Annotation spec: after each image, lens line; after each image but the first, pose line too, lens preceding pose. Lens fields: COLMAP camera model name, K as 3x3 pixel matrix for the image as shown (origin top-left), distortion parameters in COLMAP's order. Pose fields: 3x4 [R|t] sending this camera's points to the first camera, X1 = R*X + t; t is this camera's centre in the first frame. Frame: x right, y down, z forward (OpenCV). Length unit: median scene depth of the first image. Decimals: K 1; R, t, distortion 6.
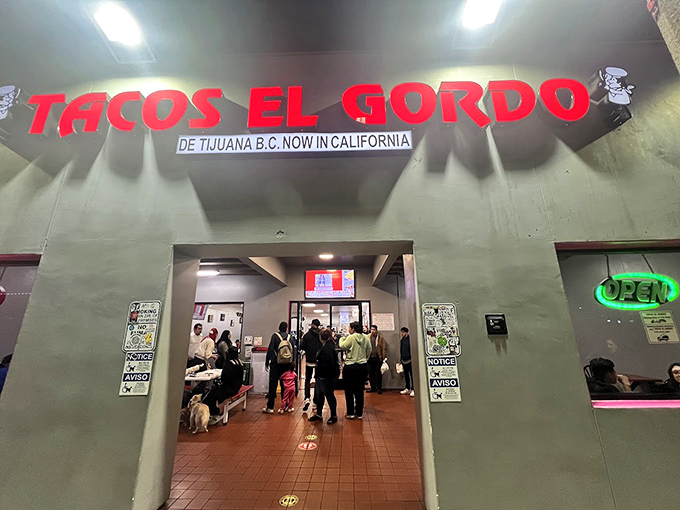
lens RADIAL K [[475.9, 0, 339.1], [0, 475.9, 253.9], [0, 0, 1]] dist [-0.031642, -0.001304]
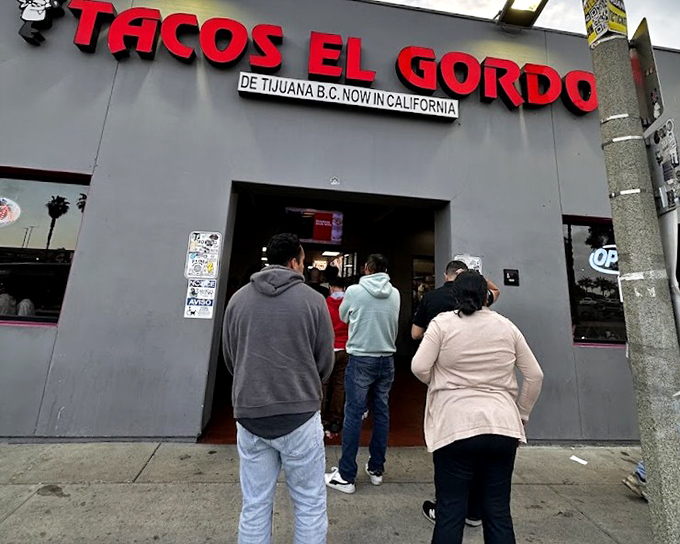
lens RADIAL K [[425.9, 0, 339.9], [0, 425.9, 272.8], [0, 0, 1]] dist [-0.009025, -0.001224]
pose [[0.981403, 0.072474, 0.177750, -0.264528], [-0.102131, 0.981187, 0.163833, 0.002056], [-0.162532, -0.178940, 0.970342, 0.009117]]
